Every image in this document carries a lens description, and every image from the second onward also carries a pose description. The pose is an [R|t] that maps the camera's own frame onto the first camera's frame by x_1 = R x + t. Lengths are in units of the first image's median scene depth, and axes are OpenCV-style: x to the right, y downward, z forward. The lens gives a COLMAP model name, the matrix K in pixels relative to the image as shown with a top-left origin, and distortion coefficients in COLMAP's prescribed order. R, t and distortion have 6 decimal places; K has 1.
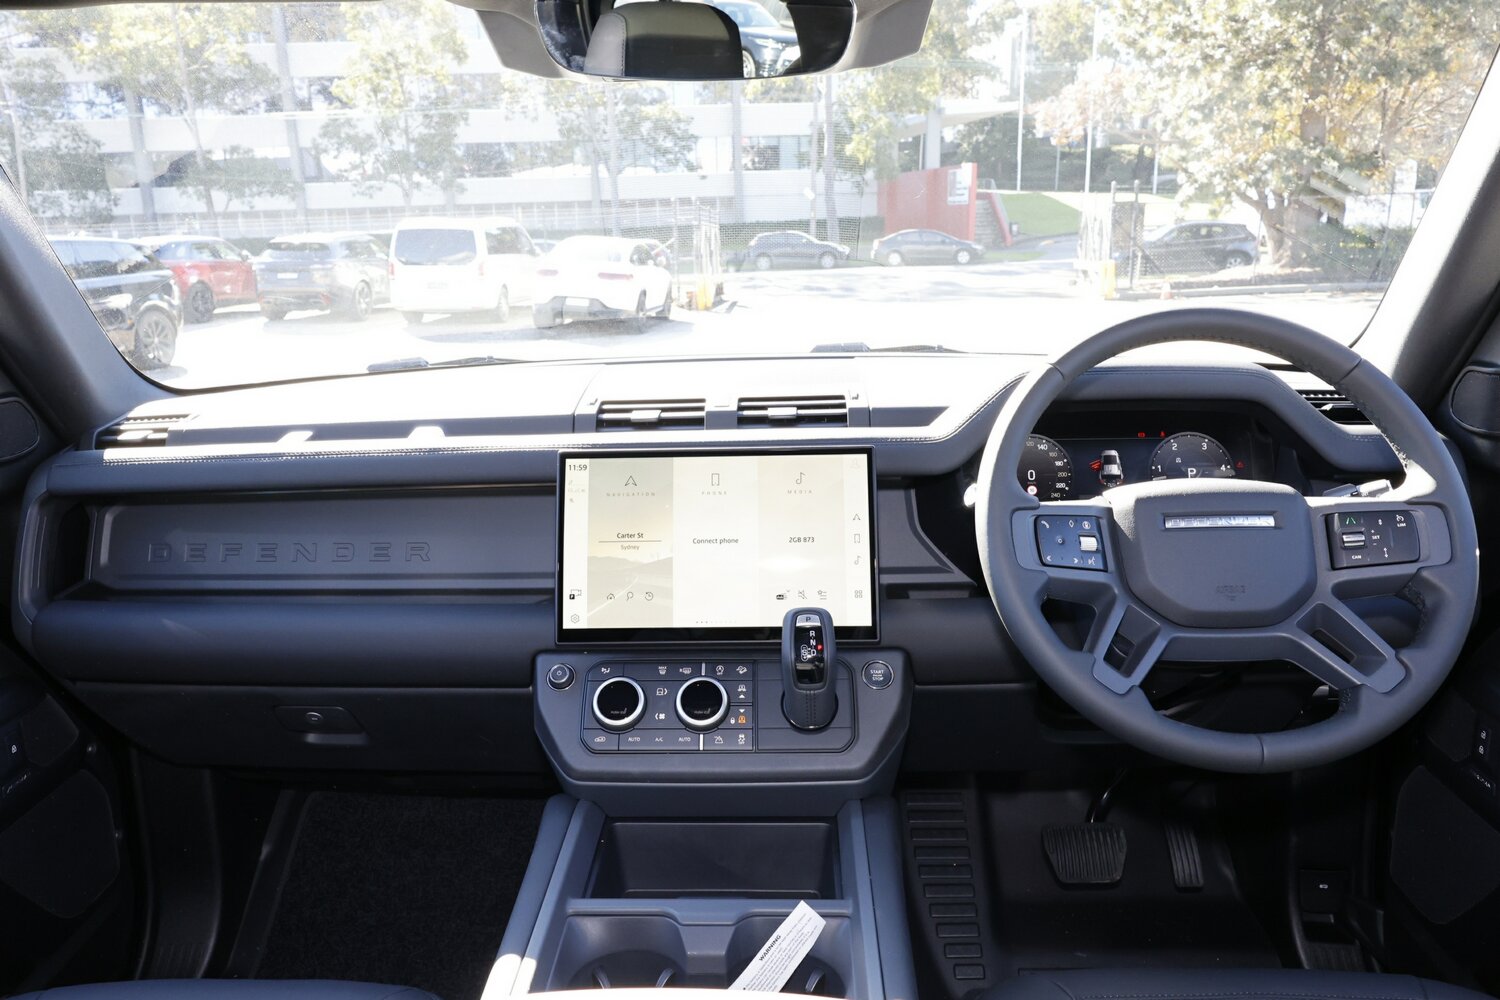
lens RADIAL K [[1013.7, 0, 750.0], [0, 1013.7, 500.0], [0, 0, 1]] dist [-0.003393, -0.000716]
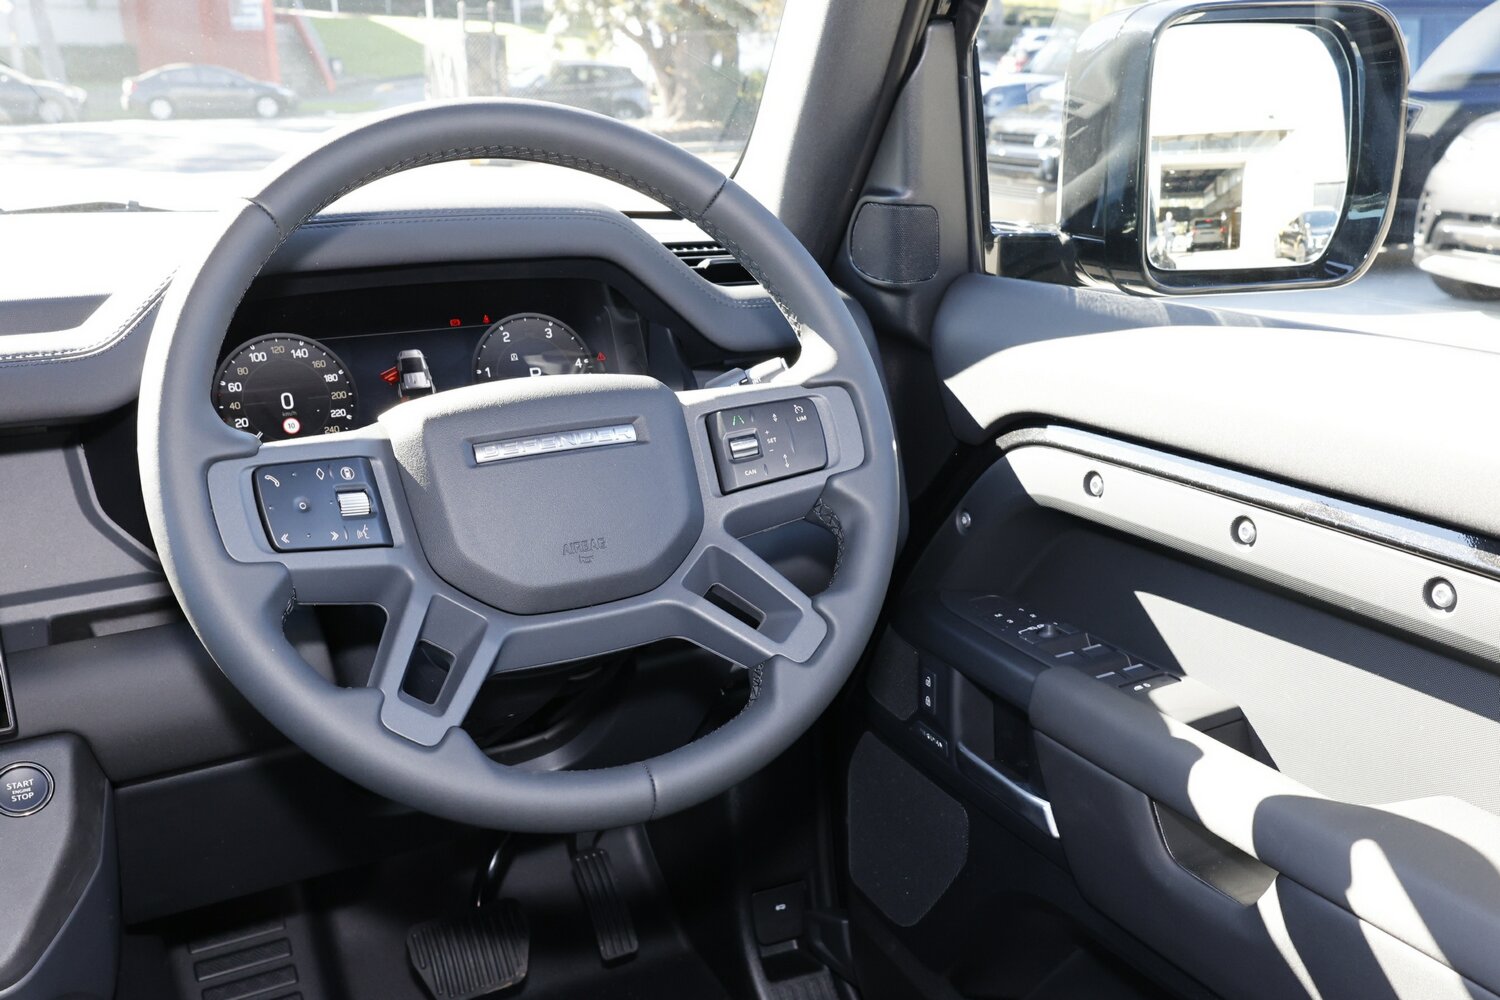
lens RADIAL K [[1325.9, 0, 750.9], [0, 1325.9, 543.1], [0, 0, 1]] dist [0.002146, -0.008047]
pose [[0.869684, -0.145234, 0.471759, 0.136746], [0.111068, 0.988803, 0.099657, 0.011762], [-0.480951, -0.034273, 0.876077, 0.172280]]
